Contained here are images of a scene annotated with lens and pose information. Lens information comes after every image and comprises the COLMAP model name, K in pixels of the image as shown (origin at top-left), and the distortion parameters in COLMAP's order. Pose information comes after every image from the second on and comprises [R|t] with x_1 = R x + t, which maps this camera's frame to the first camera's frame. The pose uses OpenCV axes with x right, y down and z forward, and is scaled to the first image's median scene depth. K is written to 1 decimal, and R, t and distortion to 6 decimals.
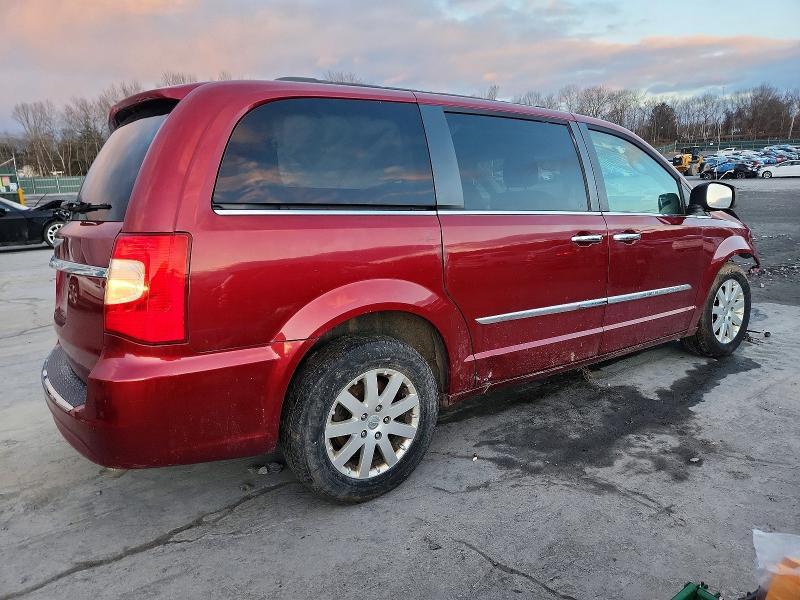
lens RADIAL K [[552.3, 0, 400.0], [0, 552.3, 300.0], [0, 0, 1]] dist [0.064974, -0.048572]
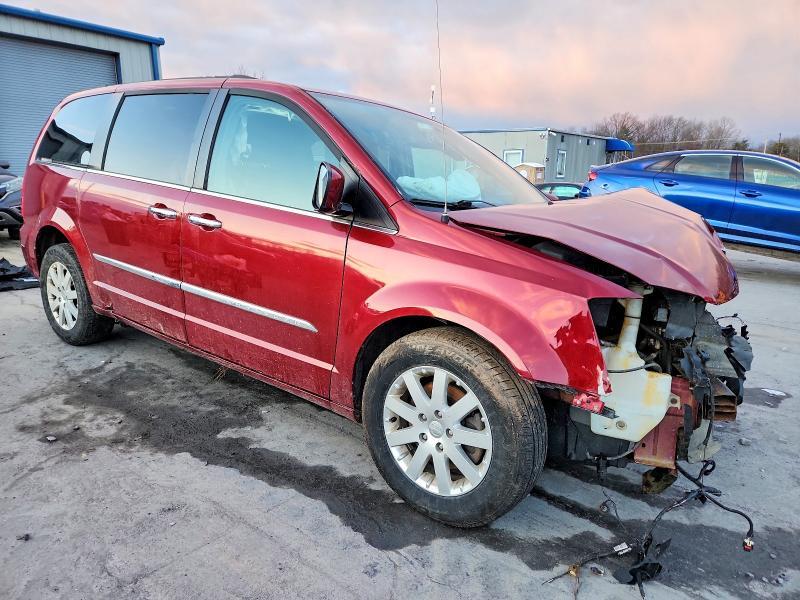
lens RADIAL K [[548.3, 0, 400.0], [0, 548.3, 300.0], [0, 0, 1]] dist [0.167231, -0.145775]
pose [[0.255640, 0.228406, -0.939404, 1.472235], [-0.247961, 0.954677, 0.164642, -0.240692], [0.934432, 0.190846, 0.300689, 1.159662]]
